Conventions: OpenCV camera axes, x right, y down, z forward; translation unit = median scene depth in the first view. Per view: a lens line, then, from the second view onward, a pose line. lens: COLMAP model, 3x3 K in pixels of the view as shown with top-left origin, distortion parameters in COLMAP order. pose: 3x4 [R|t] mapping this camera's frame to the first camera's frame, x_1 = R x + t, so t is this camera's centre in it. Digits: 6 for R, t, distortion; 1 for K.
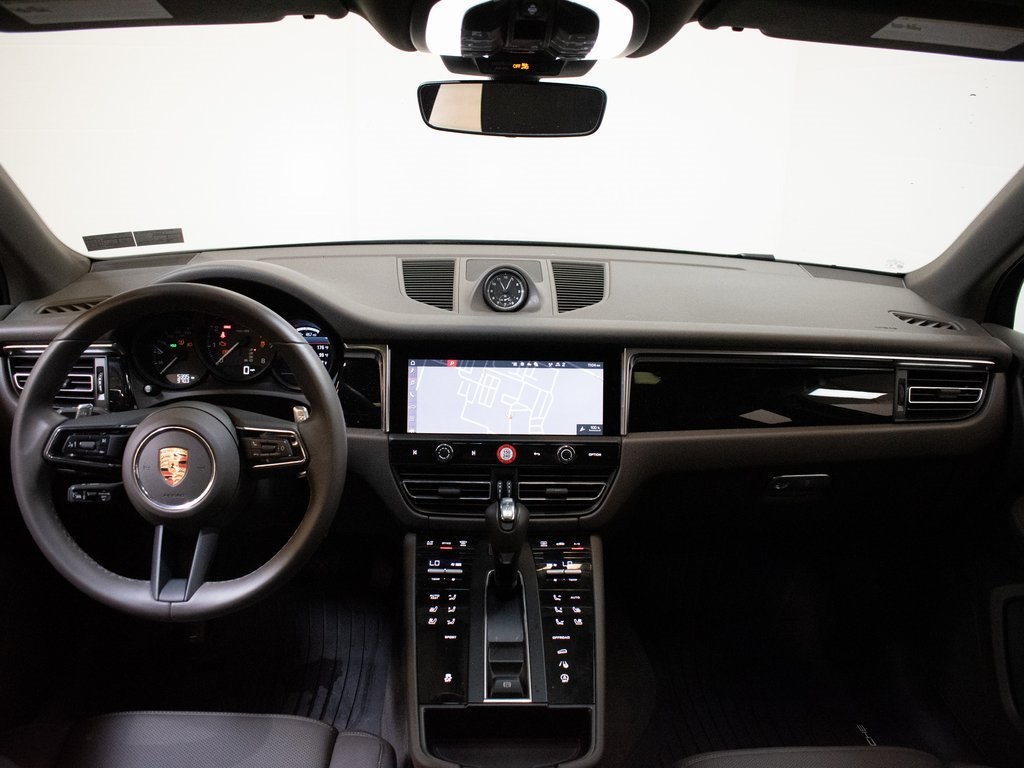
lens RADIAL K [[882.9, 0, 511.1], [0, 882.9, 379.2], [0, 0, 1]] dist [-0.104892, 0.021978]
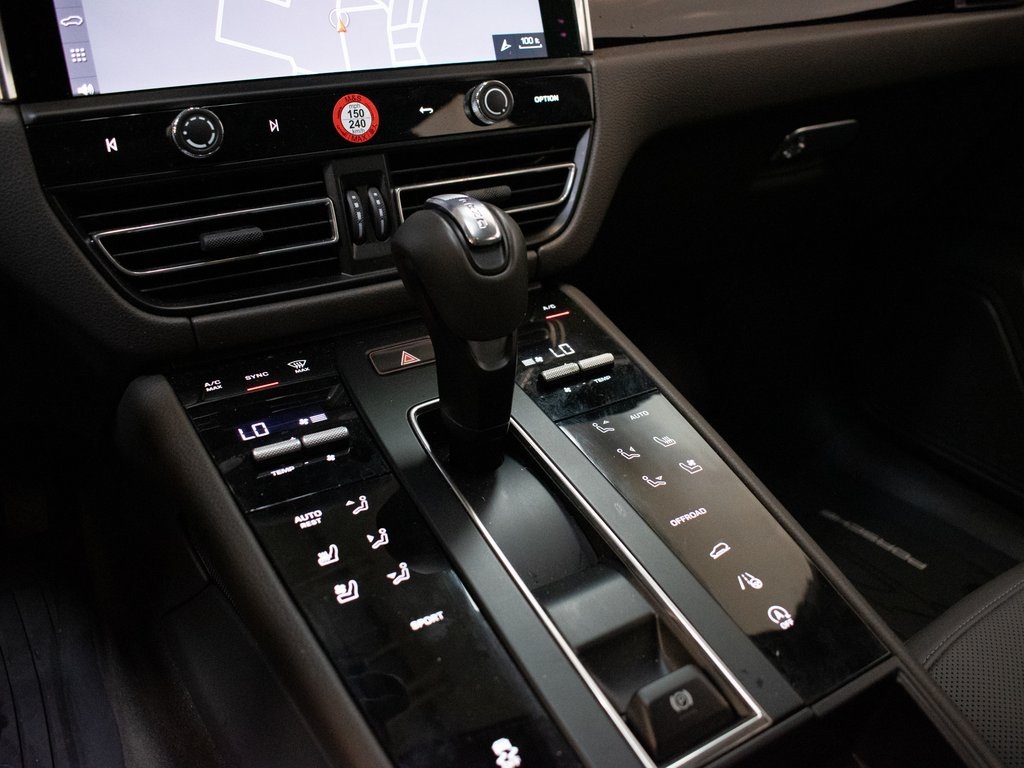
lens RADIAL K [[882.9, 0, 511.1], [0, 882.9, 379.2], [0, 0, 1]] dist [-0.104892, 0.021978]
pose [[0.869033, -0.239628, 0.432852, -0.139018], [0.162798, 0.964660, 0.207191, 0.126130], [-0.467204, -0.109589, 0.877332, 0.611639]]
